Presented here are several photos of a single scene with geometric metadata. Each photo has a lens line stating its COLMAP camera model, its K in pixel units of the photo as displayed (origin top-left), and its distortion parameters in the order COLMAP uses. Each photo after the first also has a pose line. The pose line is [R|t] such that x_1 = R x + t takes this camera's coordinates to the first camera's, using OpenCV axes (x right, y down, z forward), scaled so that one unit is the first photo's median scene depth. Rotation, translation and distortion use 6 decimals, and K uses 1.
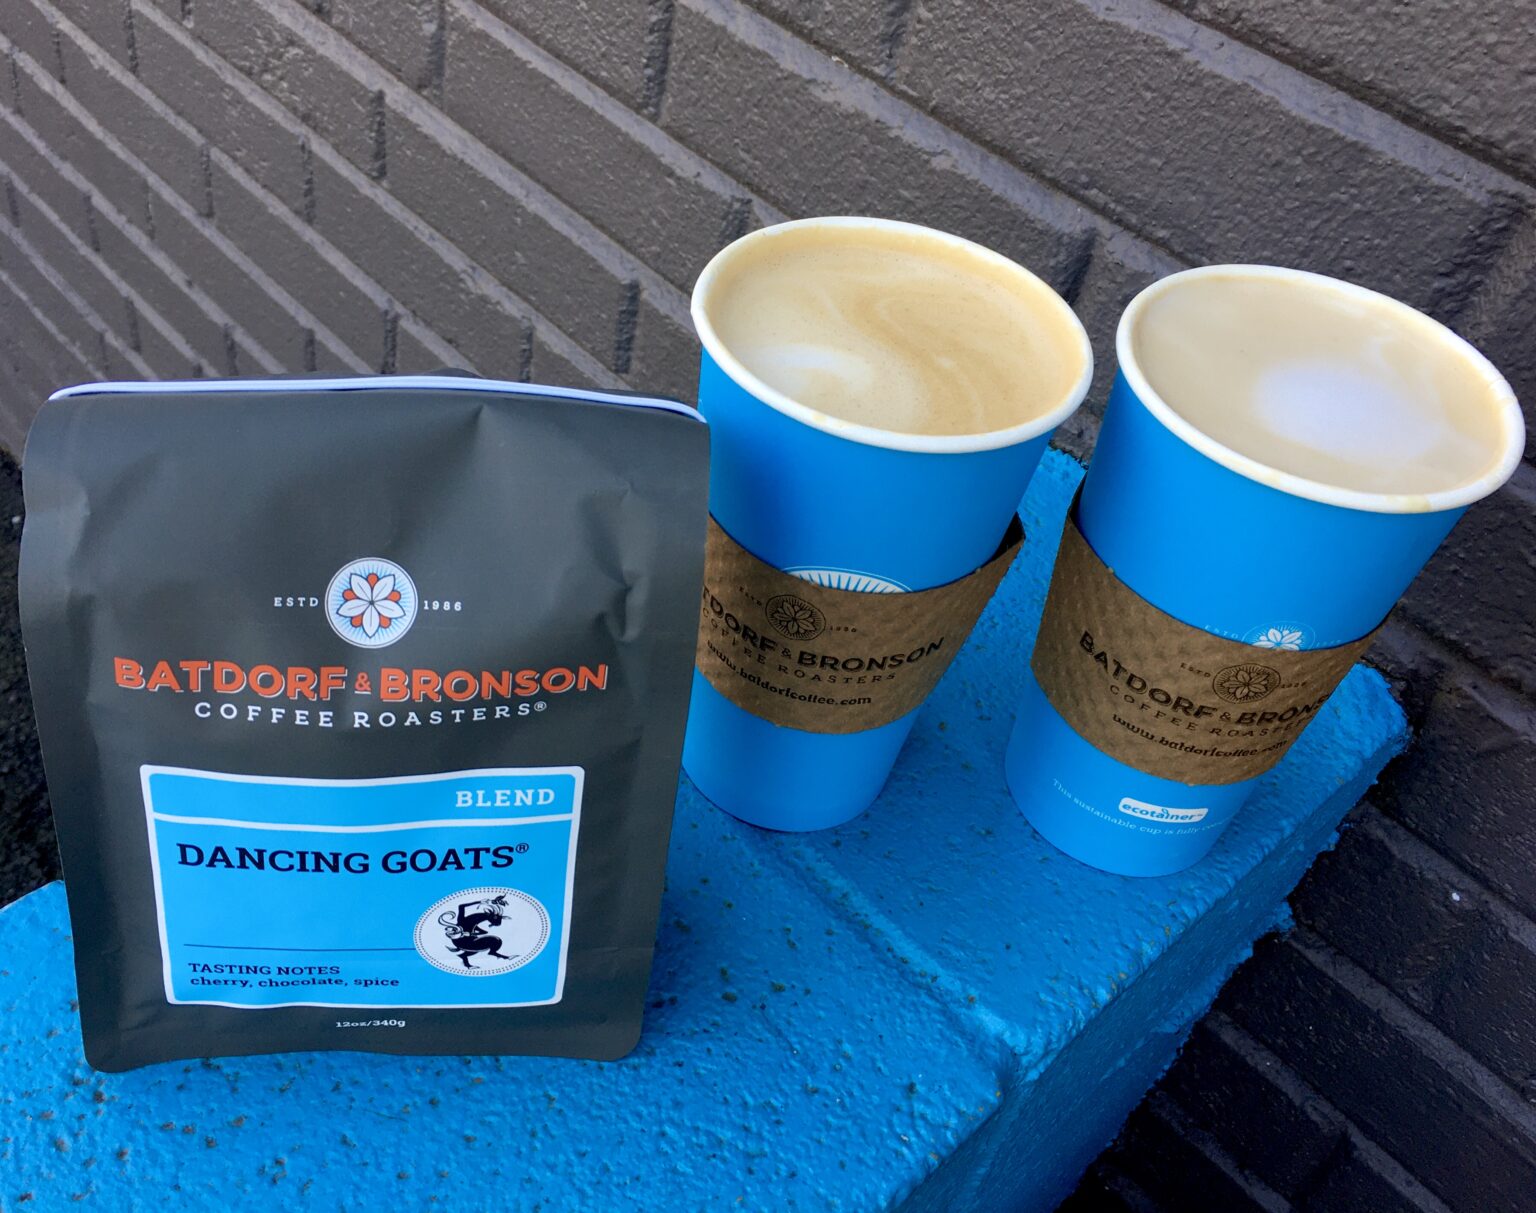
lens RADIAL K [[1540.7, 0, 693.3], [0, 1540.7, 591.5], [0, 0, 1]] dist [0.042882, 0.000000]
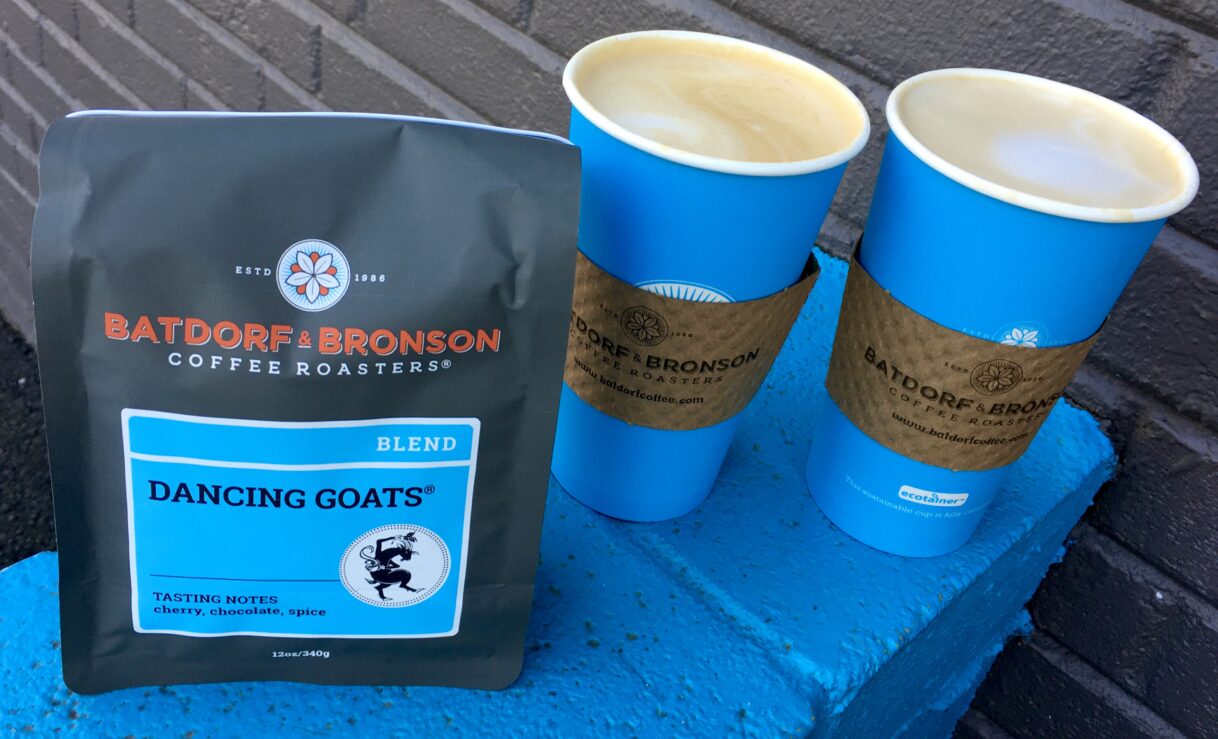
lens RADIAL K [[1174.6, 0, 578.6], [0, 1174.6, 315.6], [0, 0, 1]] dist [0.037505, 0.000000]
pose [[0.999584, -0.001266, 0.028829, -0.014988], [0.004967, 0.991675, -0.128672, 0.124193], [-0.028426, 0.128762, 0.991268, 0.034708]]
